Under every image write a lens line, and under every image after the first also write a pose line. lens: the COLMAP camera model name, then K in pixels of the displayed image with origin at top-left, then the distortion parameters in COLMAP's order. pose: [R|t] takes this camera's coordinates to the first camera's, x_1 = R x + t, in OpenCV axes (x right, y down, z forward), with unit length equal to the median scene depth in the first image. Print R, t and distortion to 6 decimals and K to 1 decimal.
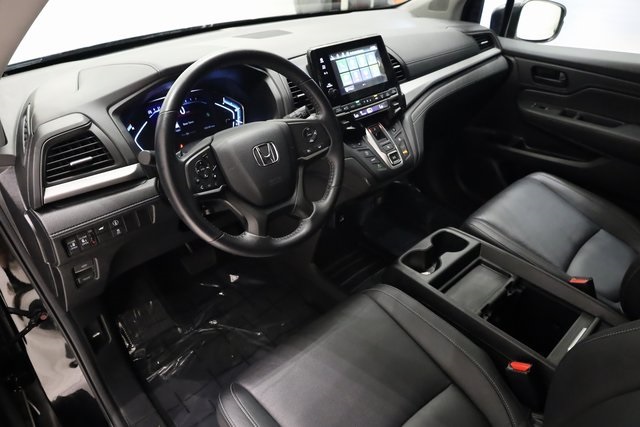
lens RADIAL K [[429.8, 0, 320.0], [0, 429.8, 213.5], [0, 0, 1]] dist [-0.005807, -0.001354]
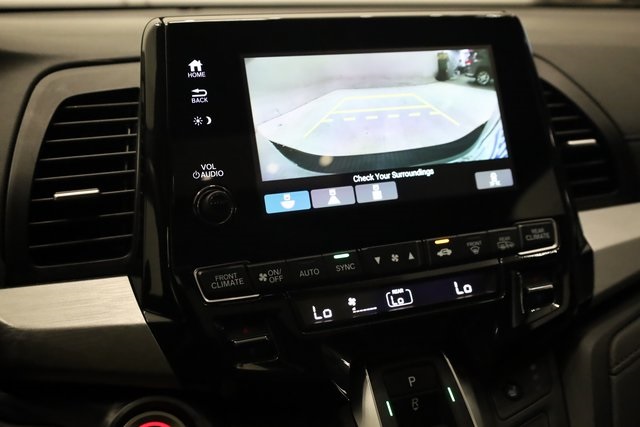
lens RADIAL K [[700.3, 0, 320.0], [0, 700.3, 213.5], [0, 0, 1]] dist [-0.007284, 0.019344]
pose [[0.931116, 0.153801, -0.330707, 0.201574], [-0.223004, 0.957575, -0.182538, -0.212416], [0.288603, 0.243713, 0.925912, 0.645385]]
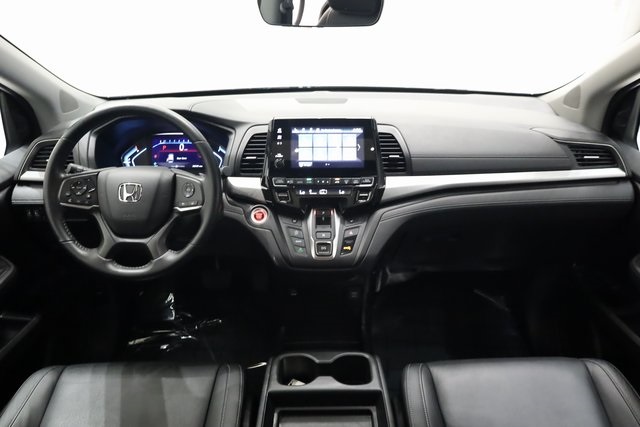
lens RADIAL K [[447.9, 0, 320.0], [0, 447.9, 213.5], [0, 0, 1]] dist [-0.005136, -0.004885]
pose [[0.743752, 0.300430, -0.597138, 0.727912], [-0.371704, 0.928342, 0.004097, -0.205480], [0.555579, 0.218912, 0.802128, 0.238986]]
